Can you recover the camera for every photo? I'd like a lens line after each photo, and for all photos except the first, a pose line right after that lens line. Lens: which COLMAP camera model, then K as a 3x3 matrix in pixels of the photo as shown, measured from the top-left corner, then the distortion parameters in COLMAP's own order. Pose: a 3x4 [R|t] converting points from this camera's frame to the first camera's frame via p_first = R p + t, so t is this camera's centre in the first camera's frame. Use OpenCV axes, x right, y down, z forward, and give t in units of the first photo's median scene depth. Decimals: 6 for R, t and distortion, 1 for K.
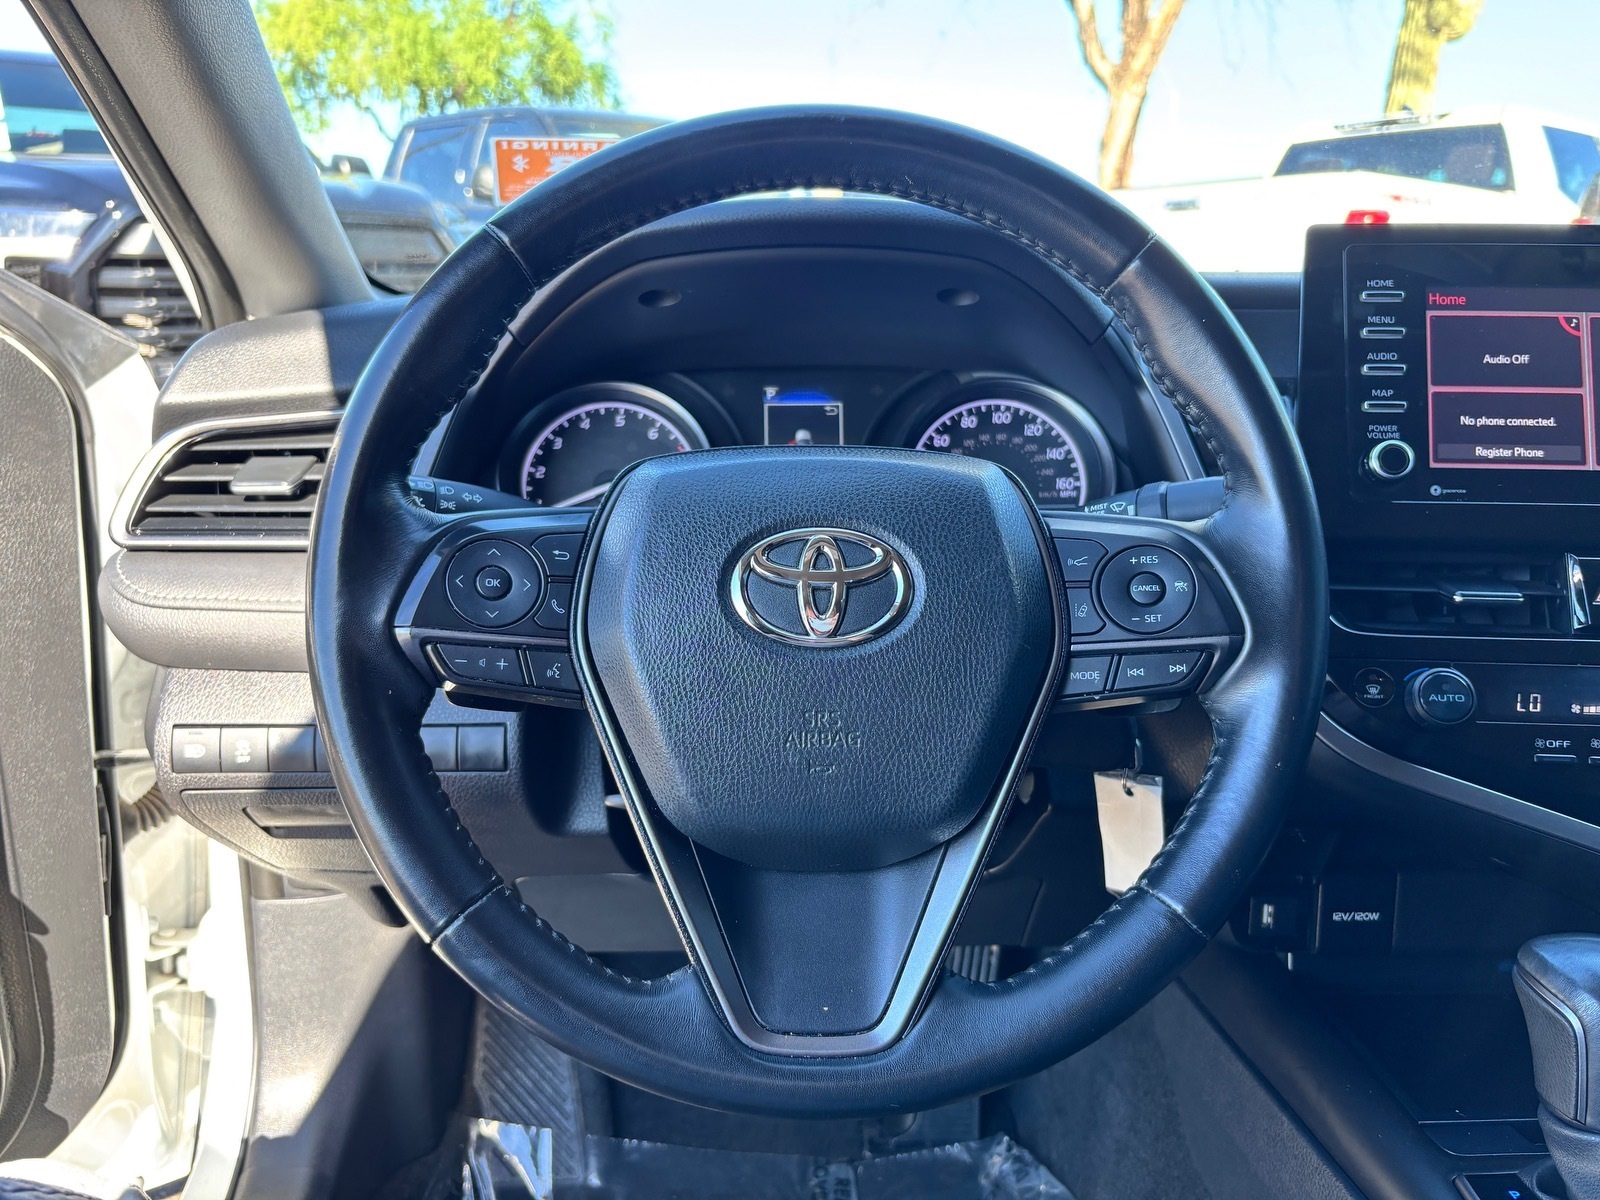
lens RADIAL K [[1227.2, 0, 792.1], [0, 1227.2, 604.6], [0, 0, 1]] dist [0.038861, -0.047822]
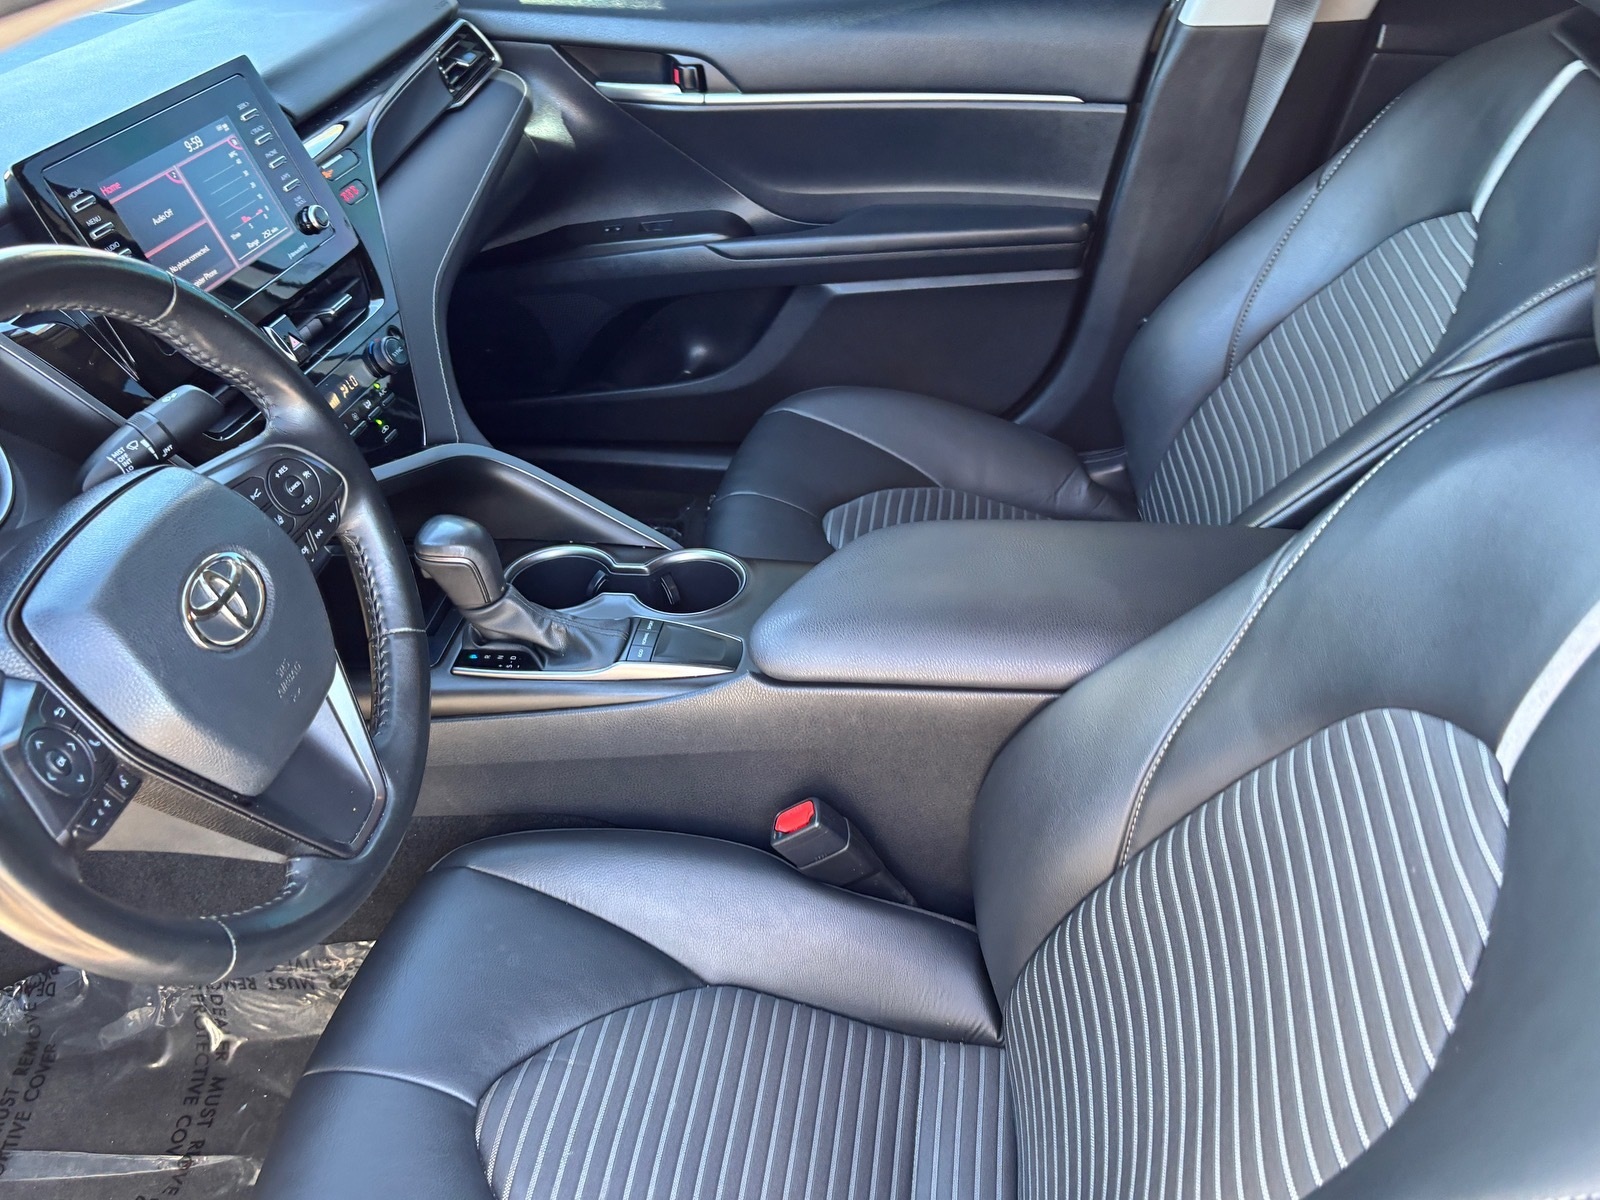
lens RADIAL K [[1367.6, 0, 815.4], [0, 1367.6, 622.3], [0, 0, 1]] dist [0.014873, -0.002806]
pose [[0.139166, -0.594544, 0.791928, -0.829124], [0.266037, 0.792757, 0.548416, -0.491943], [-0.953864, 0.134362, 0.268496, -0.063920]]
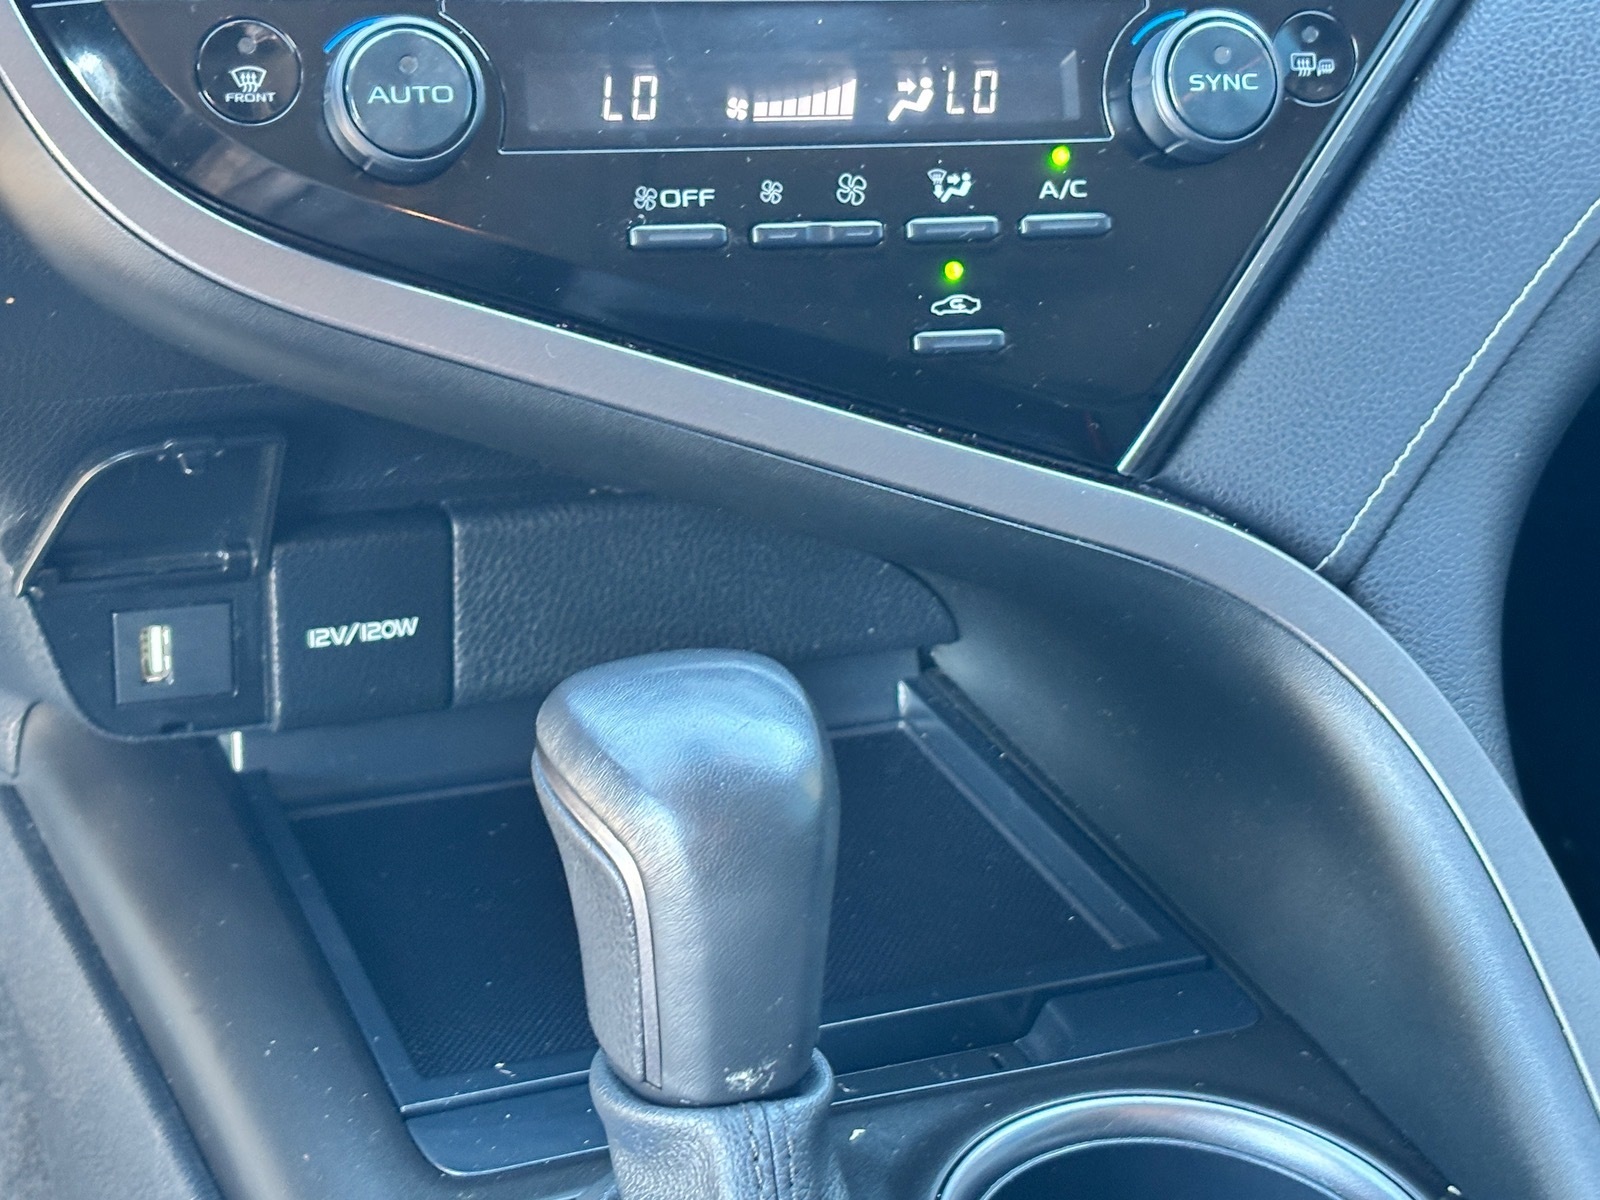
lens RADIAL K [[2812.6, 0, 771.3], [0, 2812.6, 564.2], [0, 0, 1]] dist [0.133356, 0.000000]
pose [[0.929406, -0.102849, 0.354437, 0.280136], [0.018495, 0.972157, 0.233599, 0.011692], [-0.368594, -0.210553, 0.905431, 0.104614]]
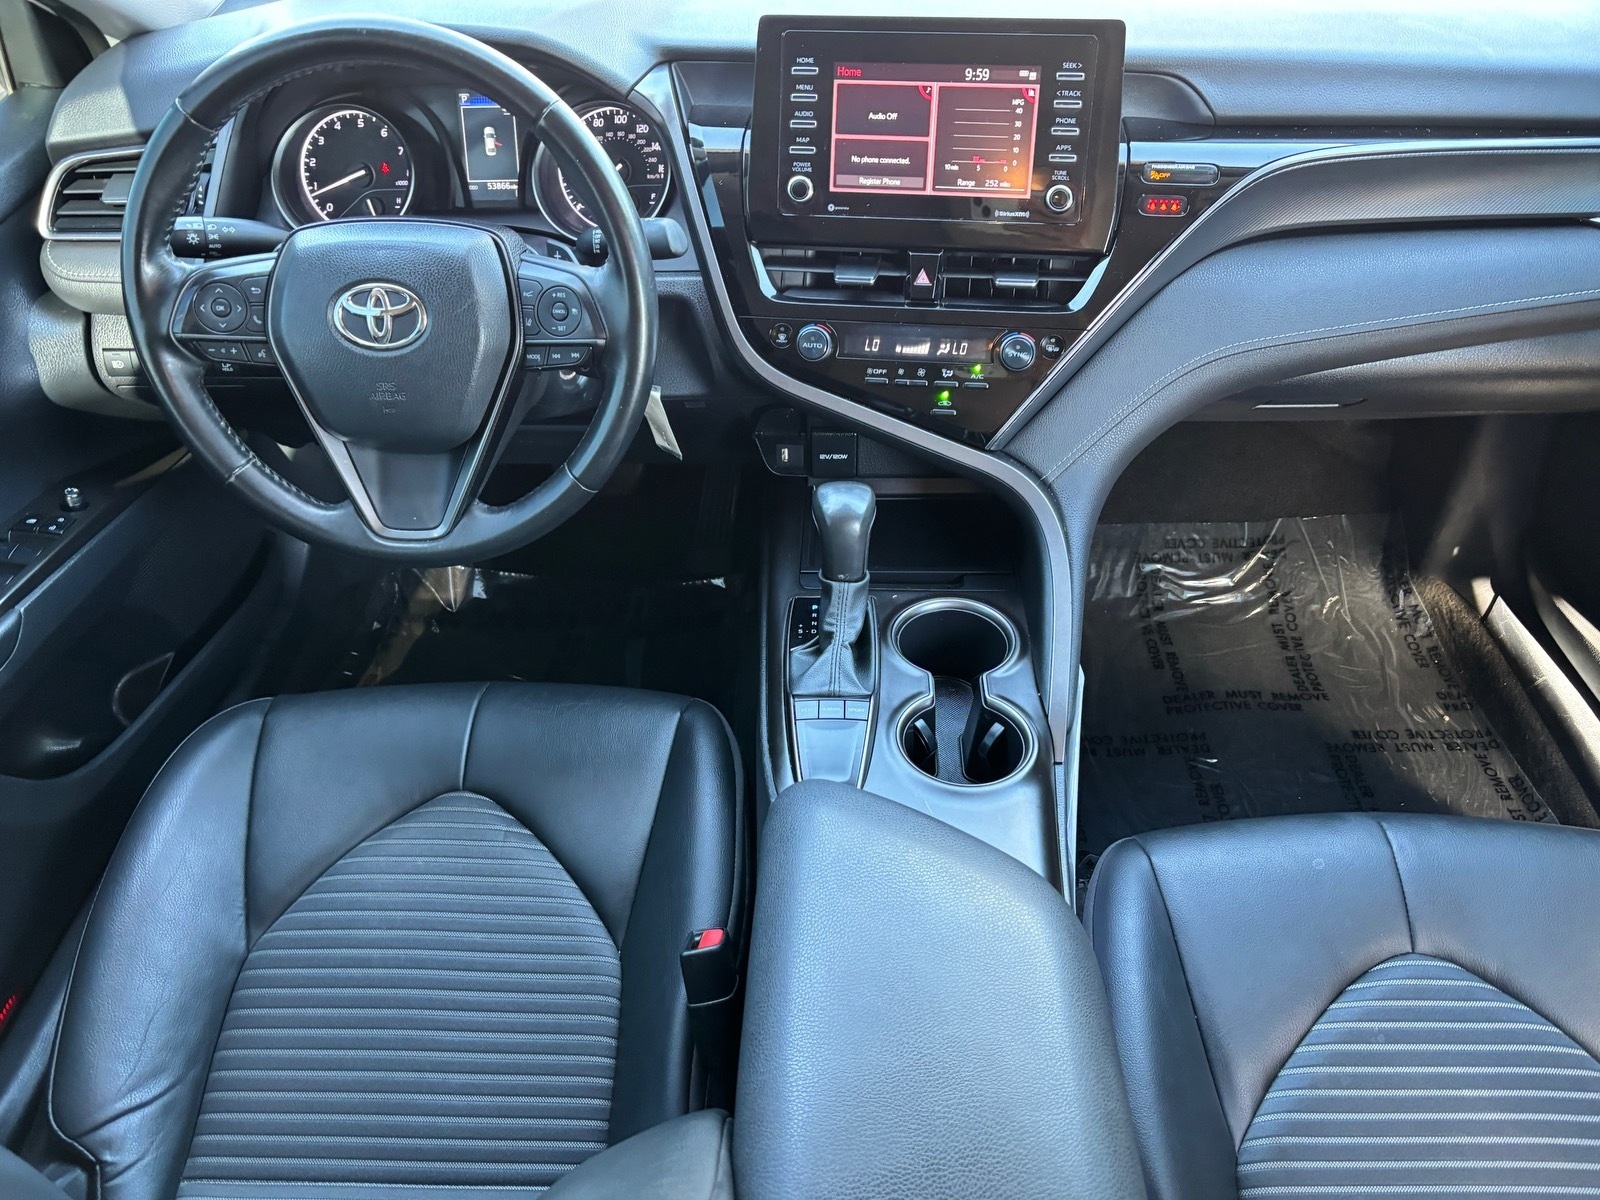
lens RADIAL K [[1227.2, 0, 805.7], [0, 1227.2, 612.1], [0, 0, 1]] dist [0.038861, -0.047822]
pose [[0.998163, 0.017213, -0.058091, 0.581328], [0.009451, 0.902817, 0.429922, -0.302137], [0.059846, -0.429681, 0.900996, -0.654454]]
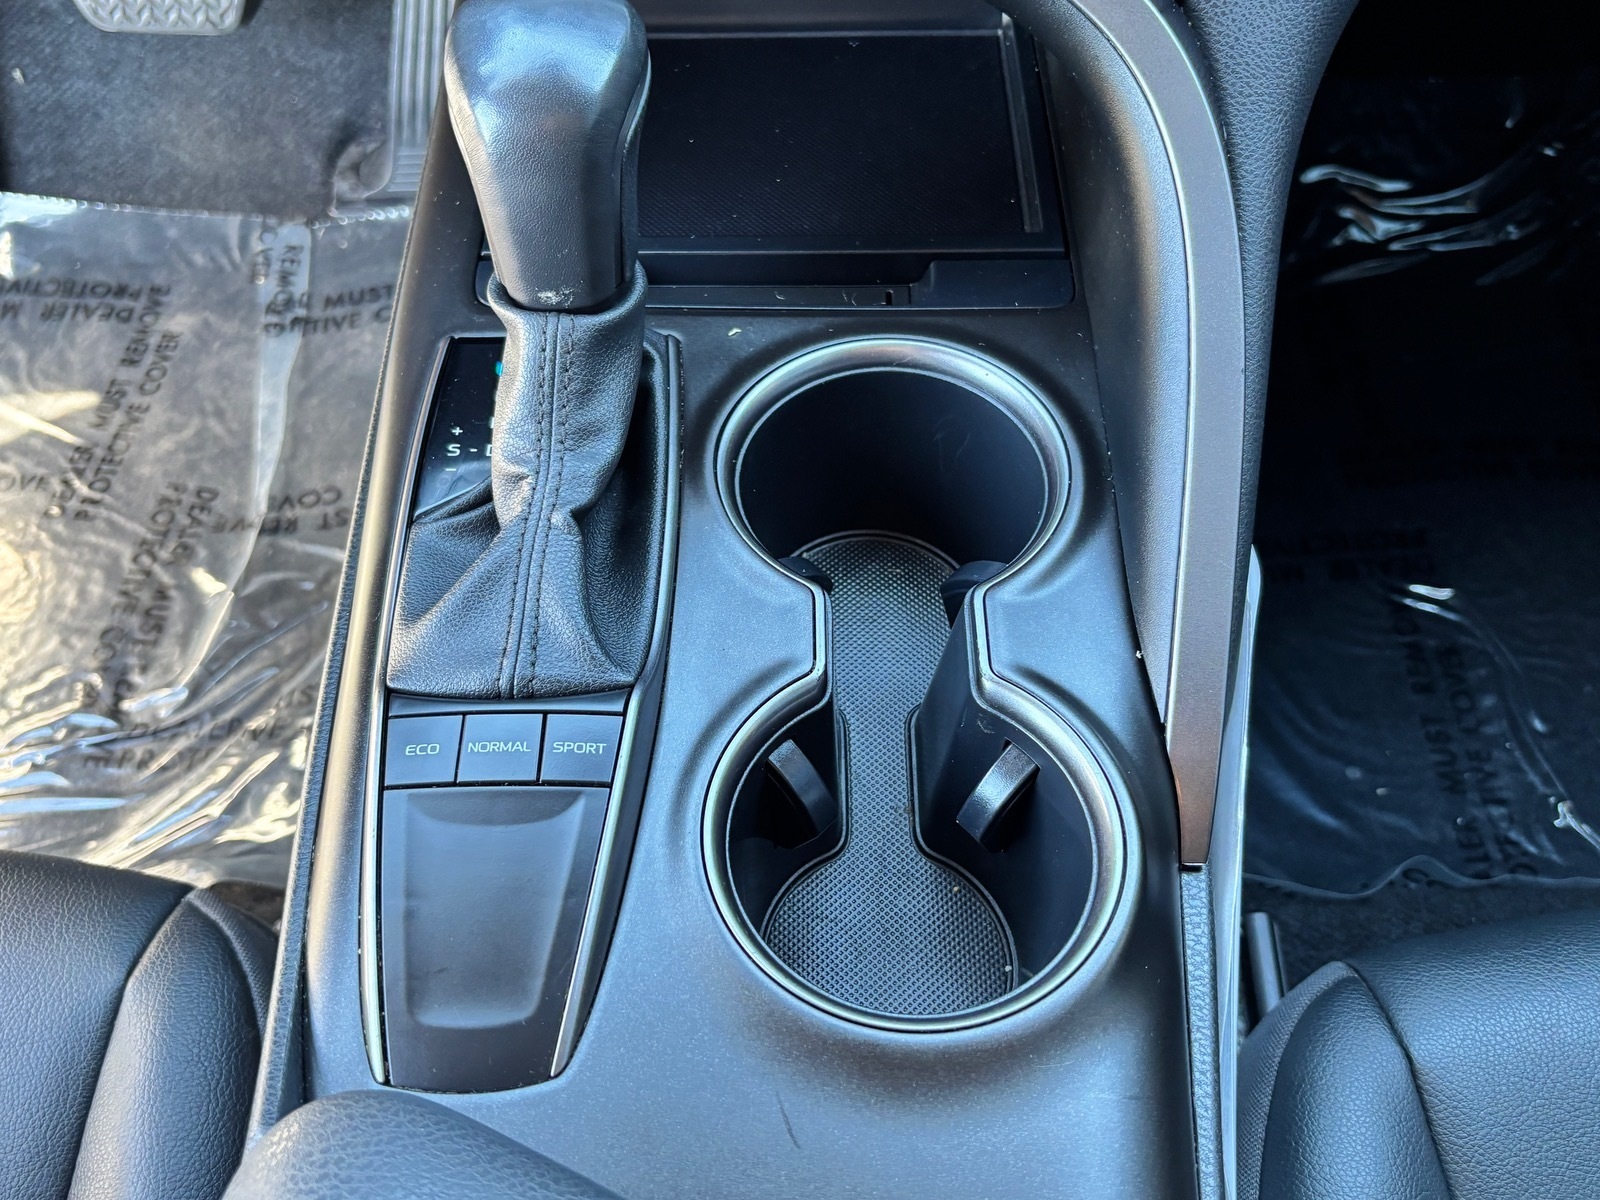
lens RADIAL K [[1569.5, 0, 799.0], [0, 1569.5, 604.0], [0, 0, 1]] dist [0.025242, 0.000000]
pose [[0.999570, 0.012415, -0.026576, 0.659615], [0.007760, 0.761827, 0.647734, 0.005388], [0.028288, -0.647661, 0.761403, 0.204349]]
